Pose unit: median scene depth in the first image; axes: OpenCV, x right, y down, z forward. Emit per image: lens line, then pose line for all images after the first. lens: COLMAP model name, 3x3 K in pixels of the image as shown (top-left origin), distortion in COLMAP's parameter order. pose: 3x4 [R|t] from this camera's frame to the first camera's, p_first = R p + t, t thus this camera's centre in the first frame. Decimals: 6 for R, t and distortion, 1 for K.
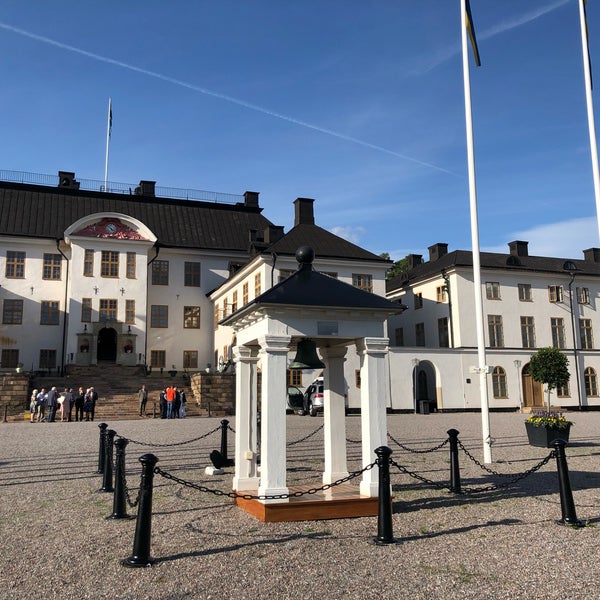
lens RADIAL K [[692.9, 0, 298.9], [0, 692.9, 287.4], [0, 0, 1]] dist [-0.004278, 0.017025]
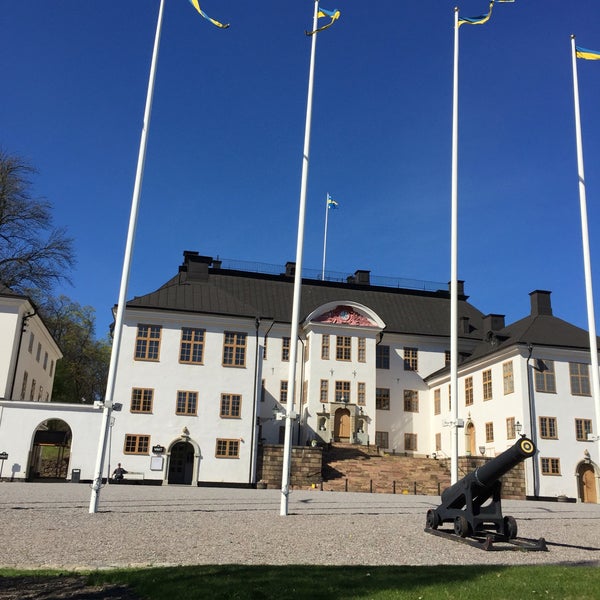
lens RADIAL K [[692.9, 0, 298.9], [0, 692.9, 287.4], [0, 0, 1]] dist [-0.004278, 0.017025]
pose [[0.979236, 0.005453, -0.202652, -0.123587], [-0.028757, 0.993266, -0.112229, -0.004724], [0.200675, 0.115726, 0.972798, -0.081627]]
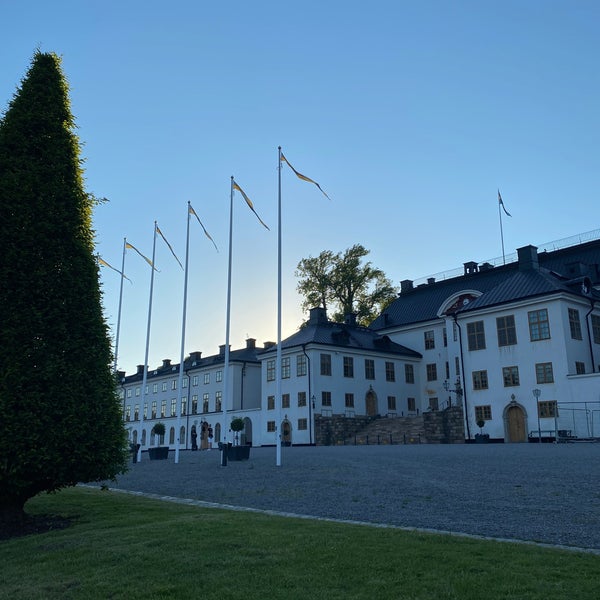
lens RADIAL K [[610.2, 0, 300.0], [0, 610.2, 300.0], [0, 0, 1]] dist [0.004718, 0.000621]
pose [[0.300664, -0.208221, -0.930723, 0.749758], [0.179249, 0.970823, -0.159287, 0.043432], [0.936734, -0.118939, 0.329215, 0.311515]]
